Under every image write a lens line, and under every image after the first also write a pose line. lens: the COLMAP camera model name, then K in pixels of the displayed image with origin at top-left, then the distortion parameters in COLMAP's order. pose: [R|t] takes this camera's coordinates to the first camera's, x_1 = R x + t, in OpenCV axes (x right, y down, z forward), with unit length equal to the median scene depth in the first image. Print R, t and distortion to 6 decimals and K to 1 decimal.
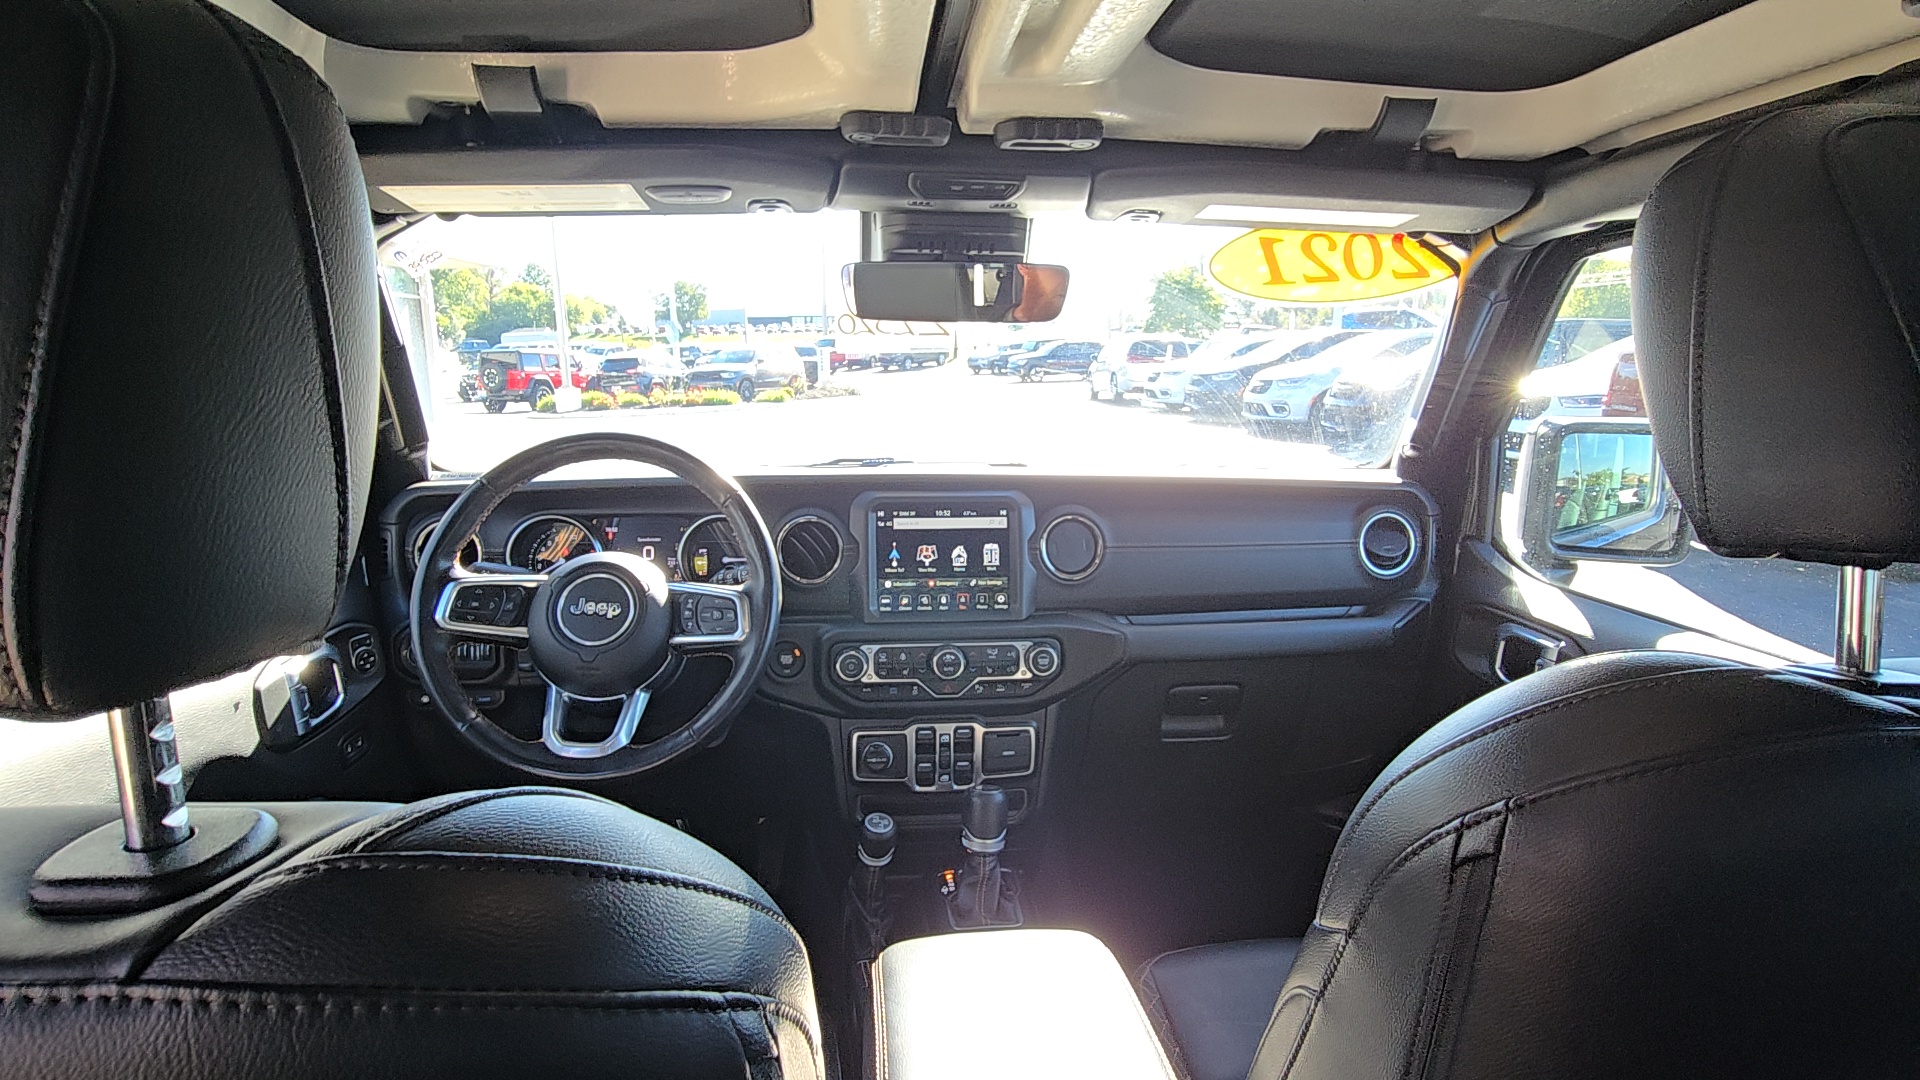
lens RADIAL K [[969.1, 0, 952.1], [0, 969.1, 544.7], [0, 0, 1]] dist [0.001275, -0.000865]
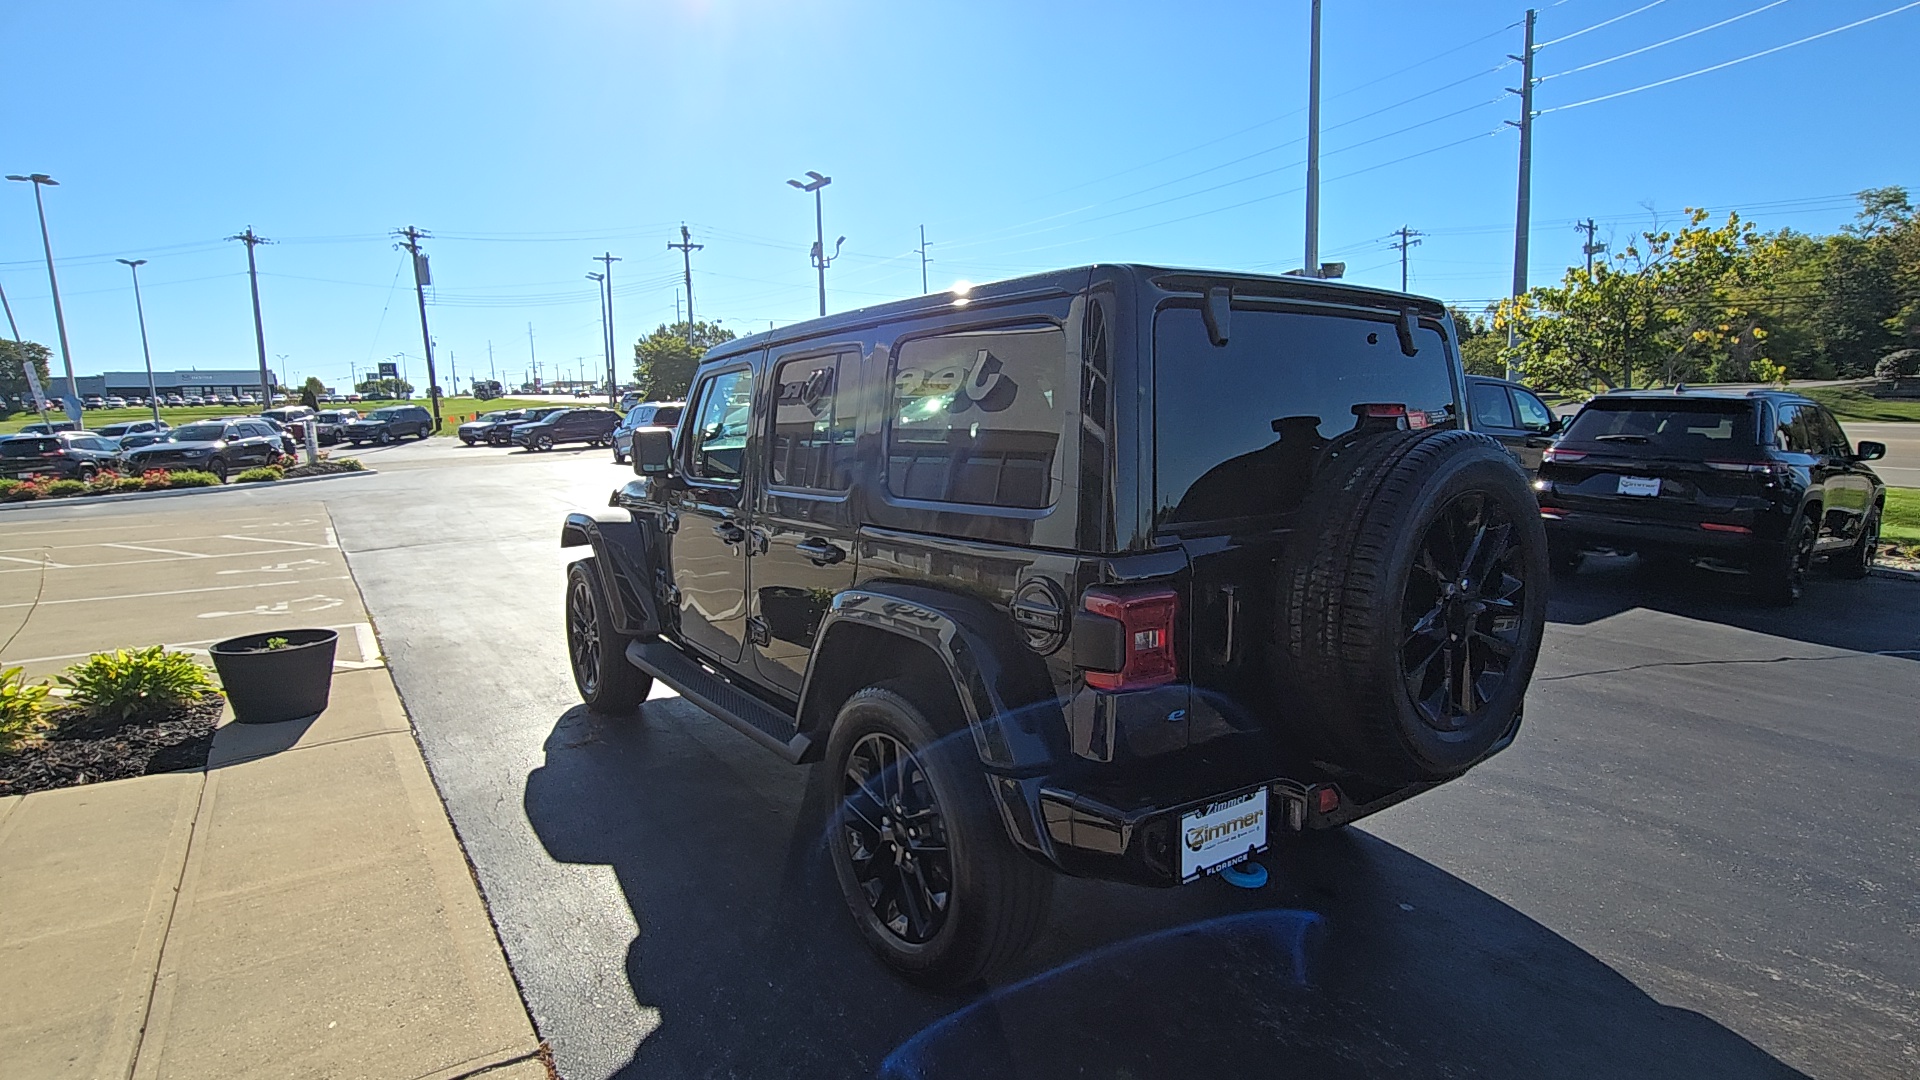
lens RADIAL K [[969.1, 0, 948.4], [0, 969.1, 548.8], [0, 0, 1]] dist [0.001275, -0.000865]
pose [[0.871252, -0.087223, 0.483023, -0.112381], [0.117053, 0.992613, -0.031892, 0.037449], [-0.476674, 0.084325, 0.875027, -0.182416]]
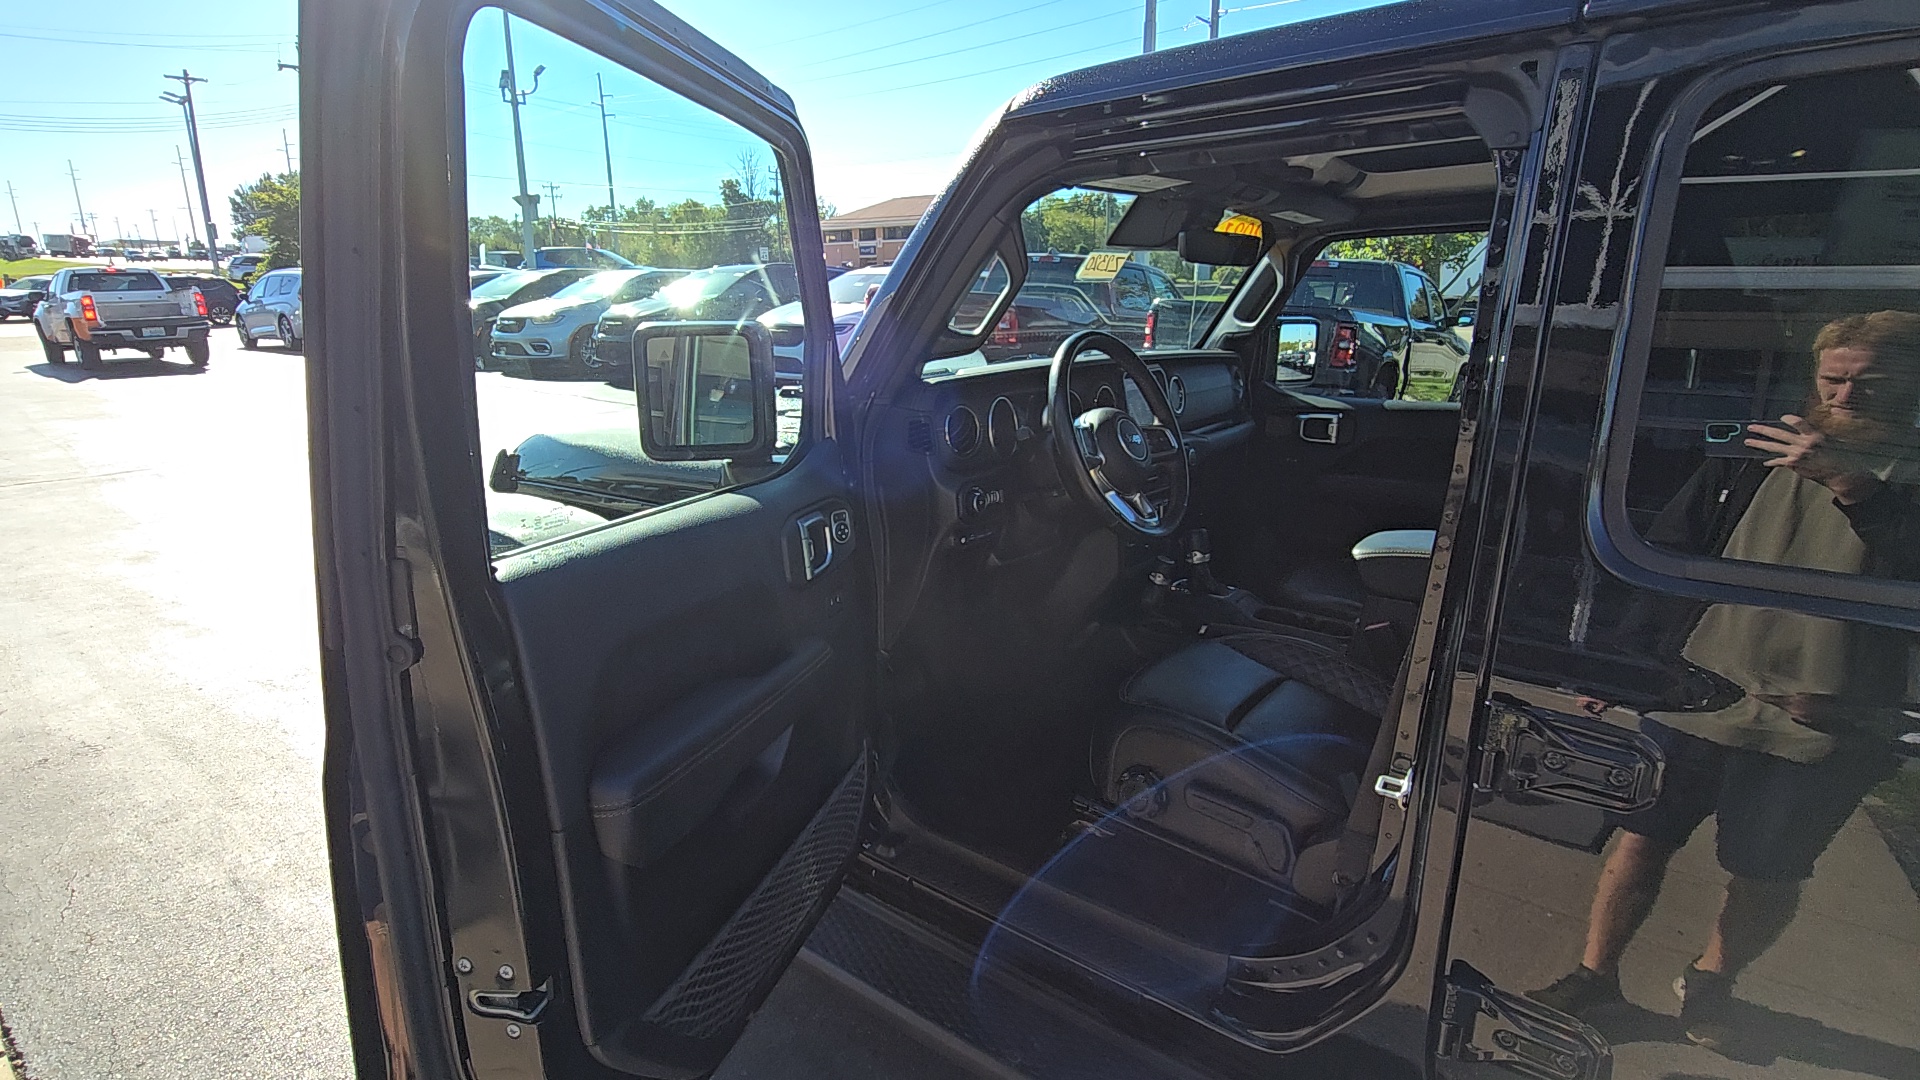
lens RADIAL K [[969.1, 0, 948.1], [0, 969.1, 547.1], [0, 0, 1]] dist [0.001275, -0.000865]
pose [[0.682287, -0.185816, 0.707077, -0.112042], [0.141473, 0.982437, 0.121666, 0.000207], [-0.717266, 0.017021, 0.696592, 0.004278]]
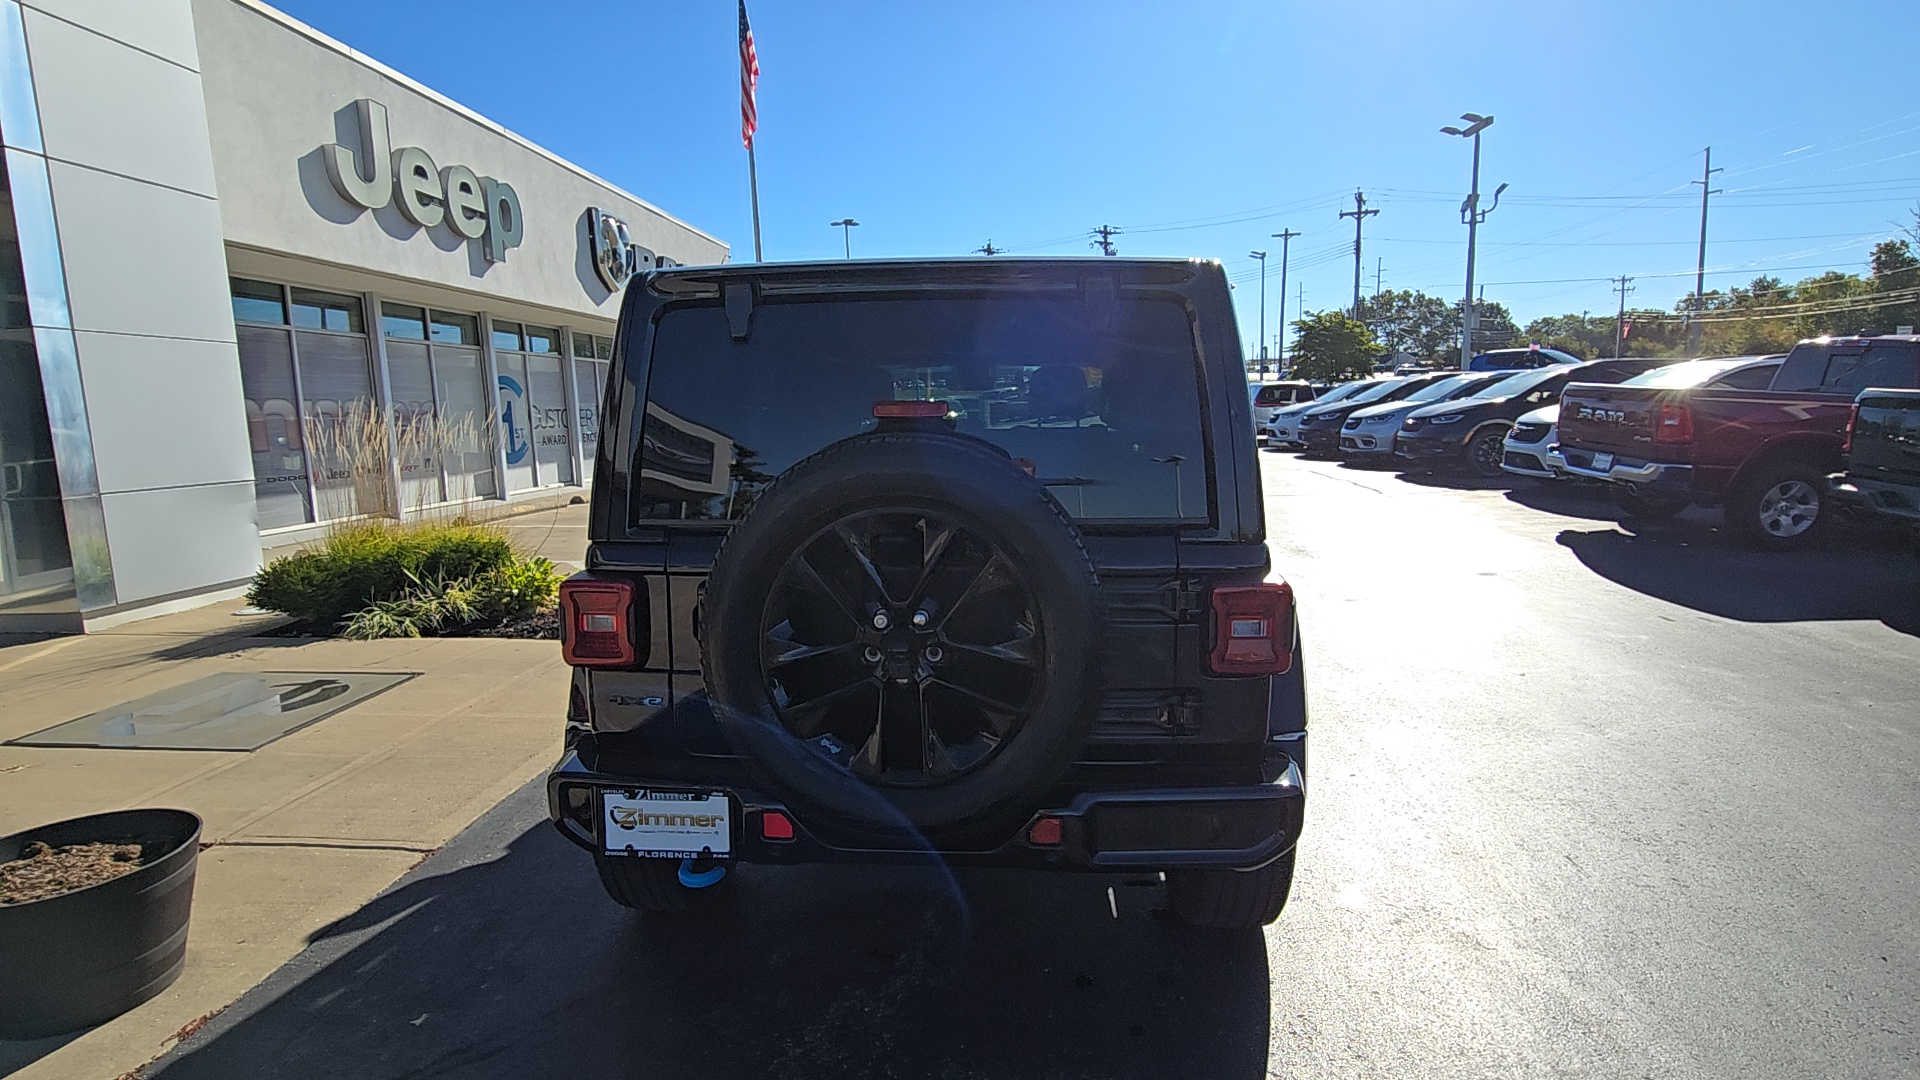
lens RADIAL K [[969.1, 0, 949.4], [0, 969.1, 547.8], [0, 0, 1]] dist [0.001275, -0.000865]
pose [[0.984898, 0.002234, -0.173119, 0.042627], [-0.010556, 0.998831, -0.047165, 0.043589], [0.172811, 0.048280, 0.983771, -0.209541]]
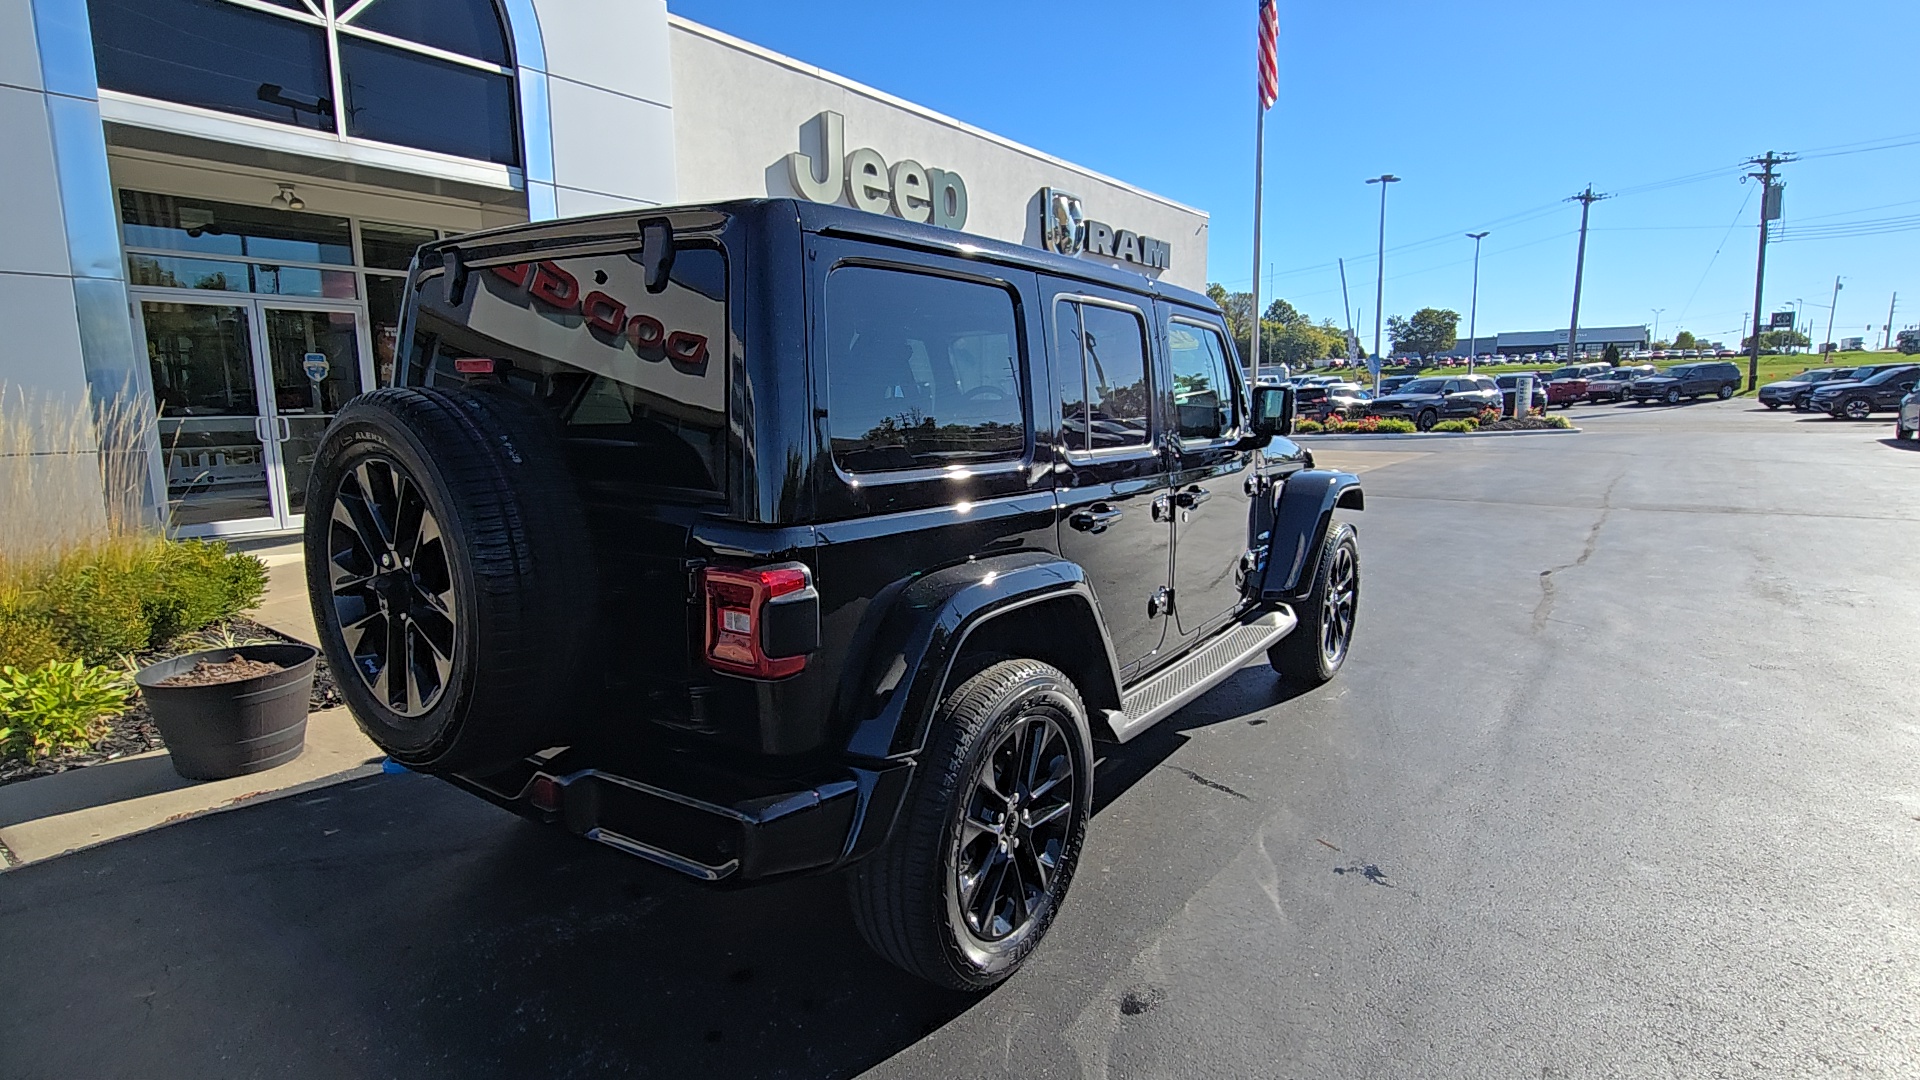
lens RADIAL K [[969.1, 0, 948.6], [0, 969.1, 544.9], [0, 0, 1]] dist [0.001275, -0.000865]
pose [[0.750813, 0.102915, -0.652448, 0.151993], [-0.124770, 0.992102, 0.012911, 0.034555], [0.648623, 0.071712, 0.757724, -0.144987]]
